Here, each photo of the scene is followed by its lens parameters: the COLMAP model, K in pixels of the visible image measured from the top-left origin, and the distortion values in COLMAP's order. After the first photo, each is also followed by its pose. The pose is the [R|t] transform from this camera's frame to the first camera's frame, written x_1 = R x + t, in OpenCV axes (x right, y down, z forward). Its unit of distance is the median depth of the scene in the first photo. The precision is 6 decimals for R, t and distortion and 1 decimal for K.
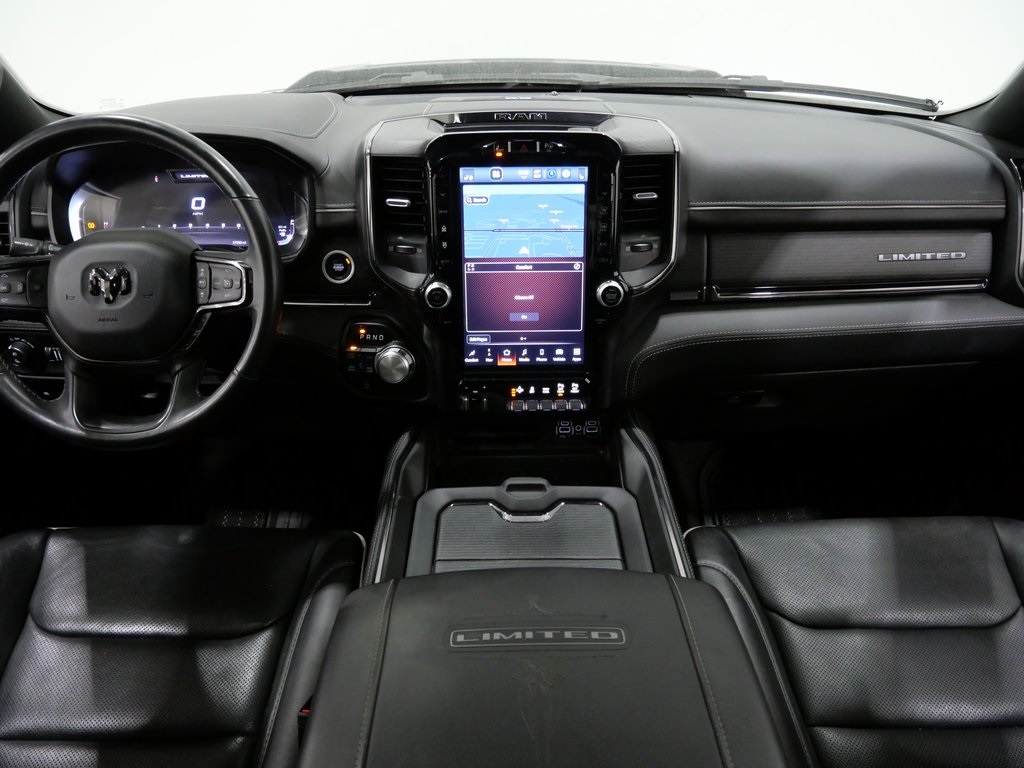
lens RADIAL K [[741.1, 0, 512.0], [0, 741.1, 384.0], [0, 0, 1]] dist [-0.035384, 0.004912]
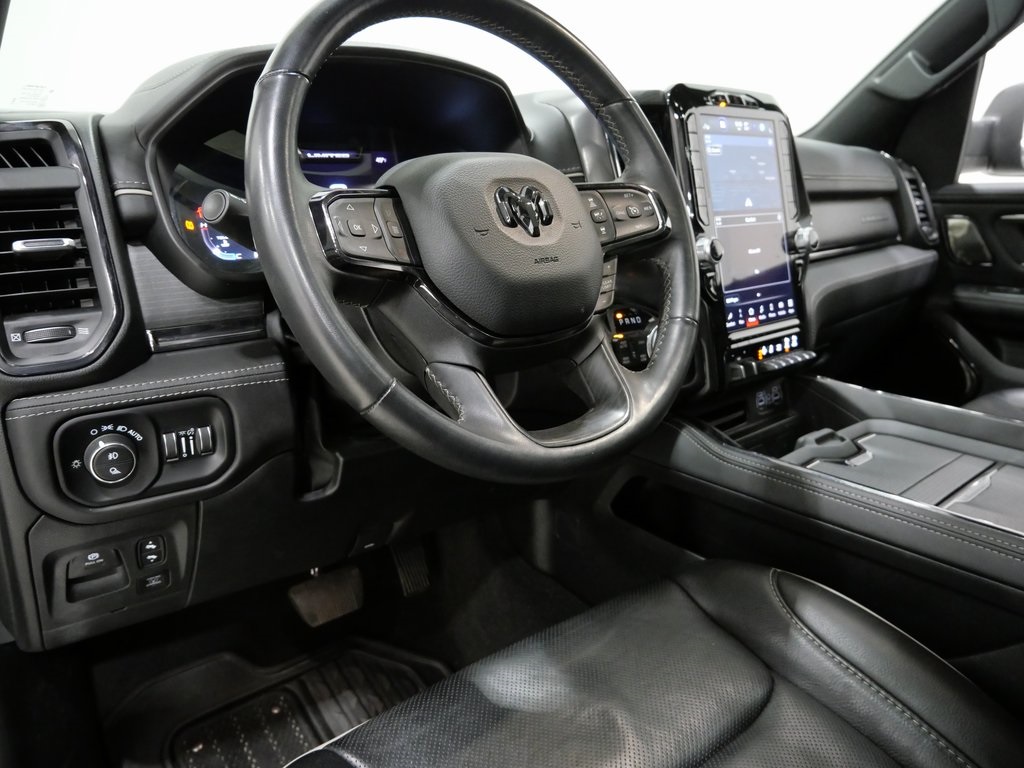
lens RADIAL K [[741.1, 0, 512.0], [0, 741.1, 384.0], [0, 0, 1]] dist [-0.035384, 0.004912]
pose [[0.769123, -0.172417, 0.615404, -0.845412], [0.321142, 0.936790, -0.138899, 0.077390], [-0.552555, 0.304462, 0.775877, 0.481209]]
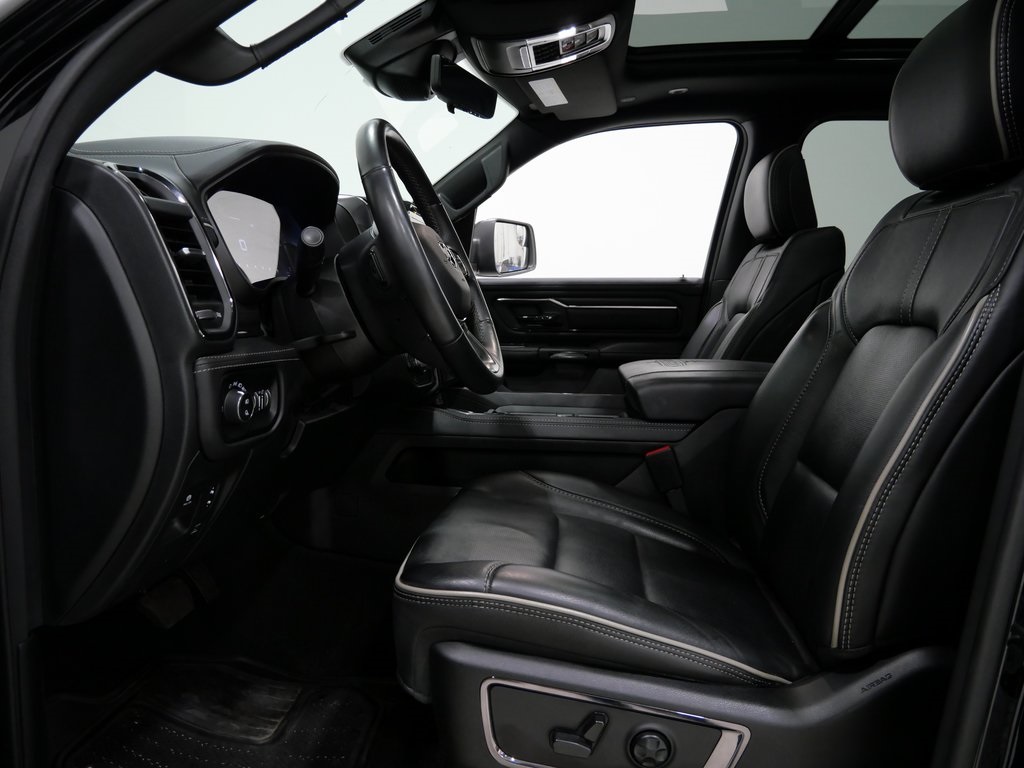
lens RADIAL K [[741.1, 0, 512.0], [0, 741.1, 384.0], [0, 0, 1]] dist [-0.035384, 0.004912]
pose [[0.099224, -0.099530, 0.990075, -1.504589], [0.478664, 0.877077, 0.040200, 0.041685], [-0.872373, 0.469925, 0.134668, 0.734038]]
